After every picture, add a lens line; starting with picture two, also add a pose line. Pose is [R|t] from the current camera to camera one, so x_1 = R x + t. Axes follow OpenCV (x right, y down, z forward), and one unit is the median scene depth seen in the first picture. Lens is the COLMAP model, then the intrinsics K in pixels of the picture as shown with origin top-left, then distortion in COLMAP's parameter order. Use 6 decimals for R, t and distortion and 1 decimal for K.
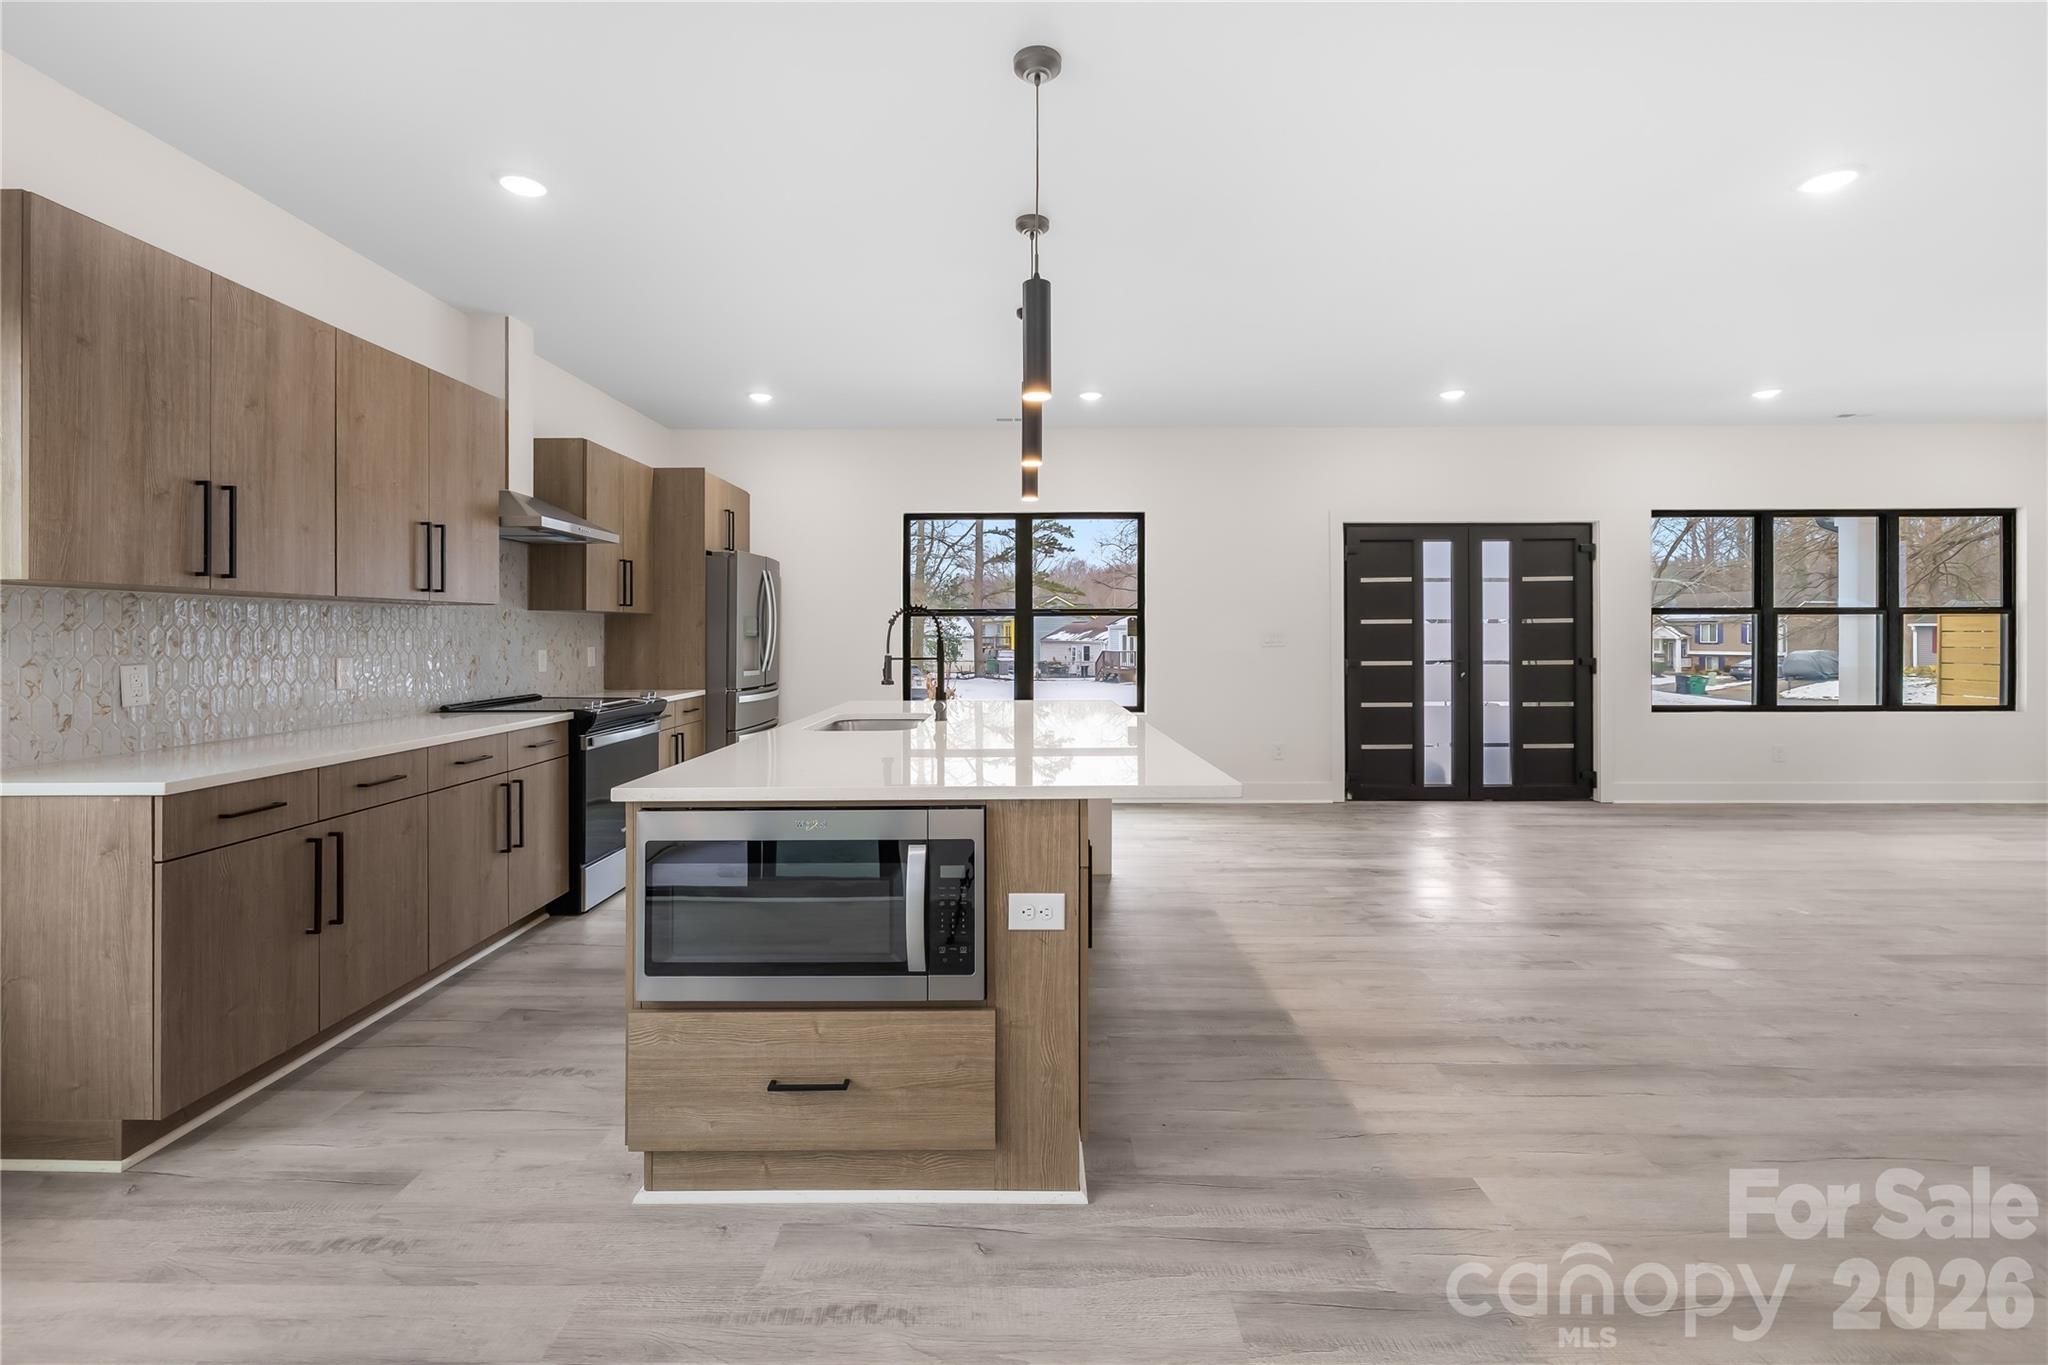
lens RADIAL K [[871.6, 0, 1030.6], [0, 871.6, 644.1], [0, 0, 1]] dist [0.000648, 0.000022]
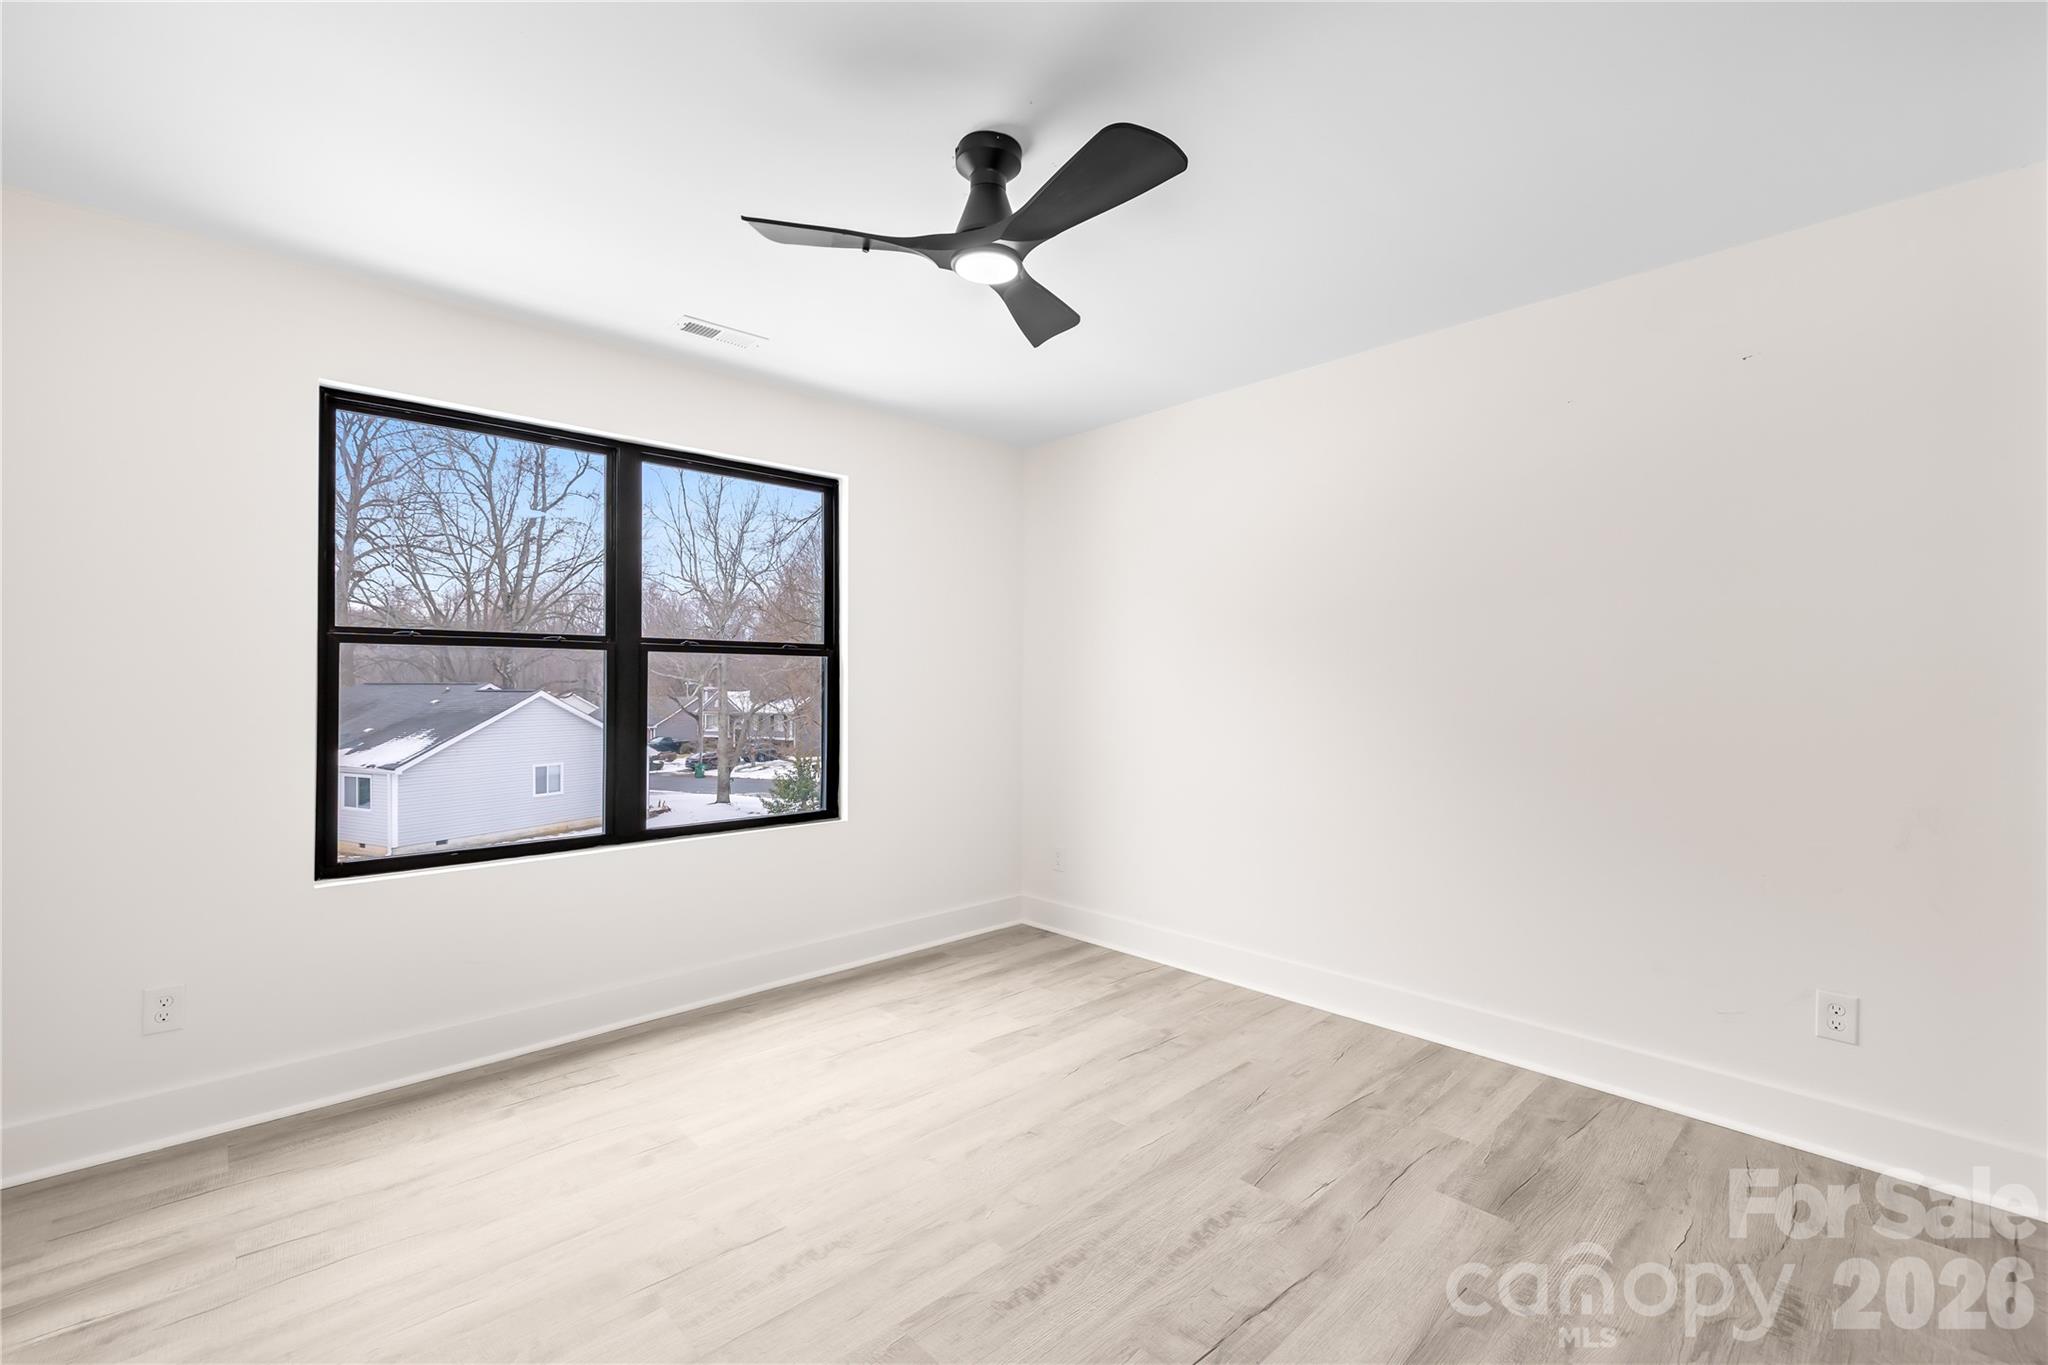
lens RADIAL K [[878.9, 0, 1039.1], [0, 878.9, 684.2], [0, 0, 1]] dist [-0.000021, -0.000107]
pose [[0.705091, 0.001940, 0.709114, 0.806018], [-0.002735, 0.999996, -0.000016, -0.015921], [-0.709112, -0.001928, 0.705093, 0.480118]]
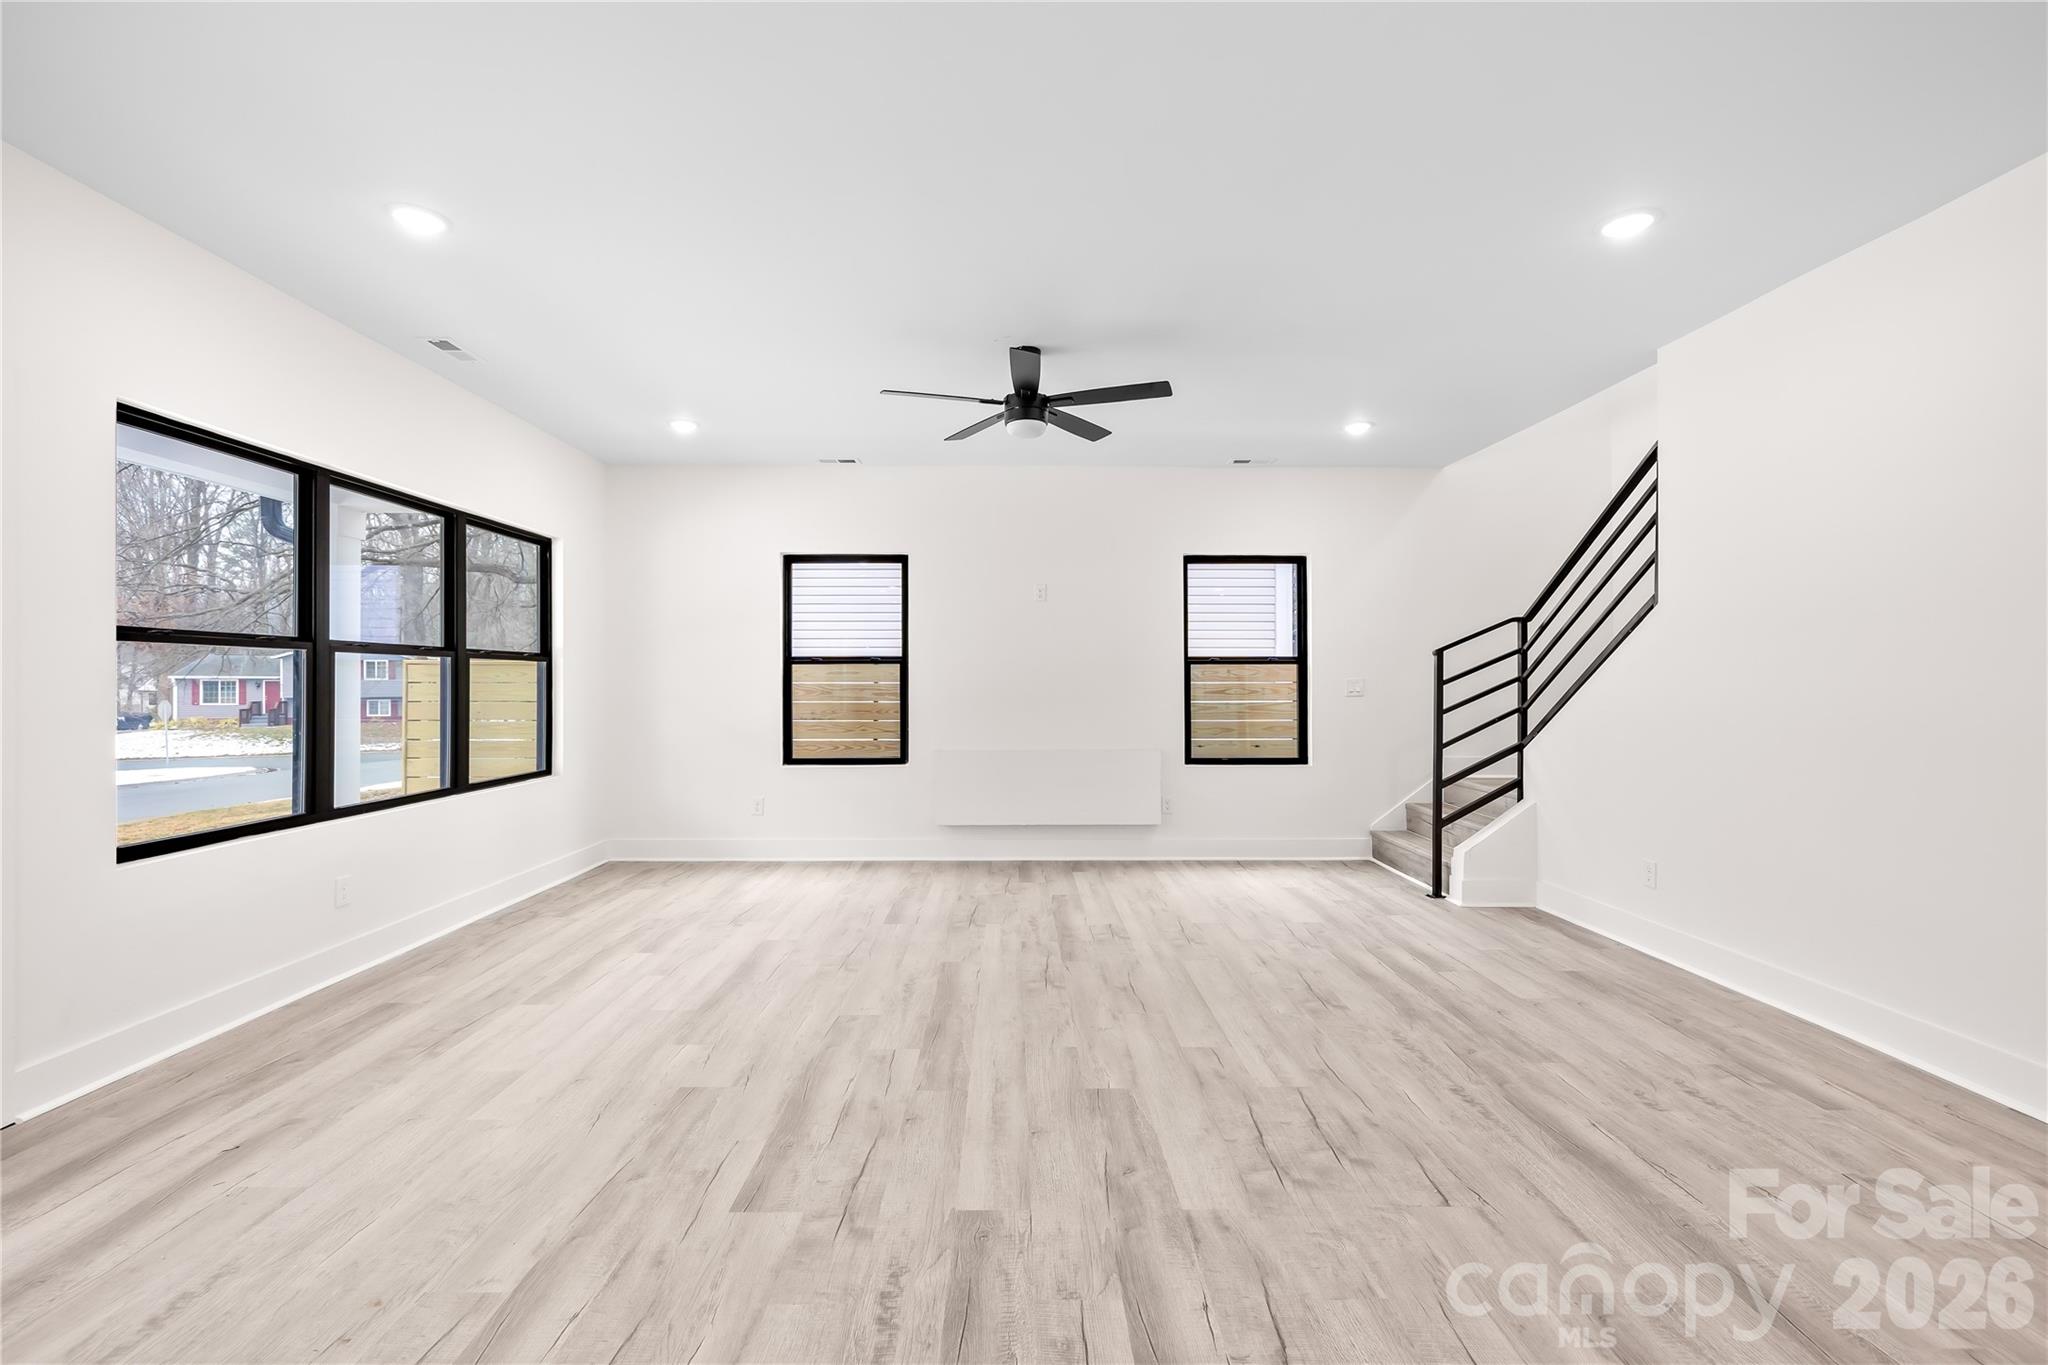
lens RADIAL K [[871.6, 0, 1021.6], [0, 871.6, 685.2], [0, 0, 1]] dist [0.000648, 0.000022]
pose [[-0.008665, -0.004543, 0.999952, 0.276848], [0.012279, 0.999914, 0.004649, -0.010221], [-0.999887, 0.012318, -0.008608, 0.557369]]
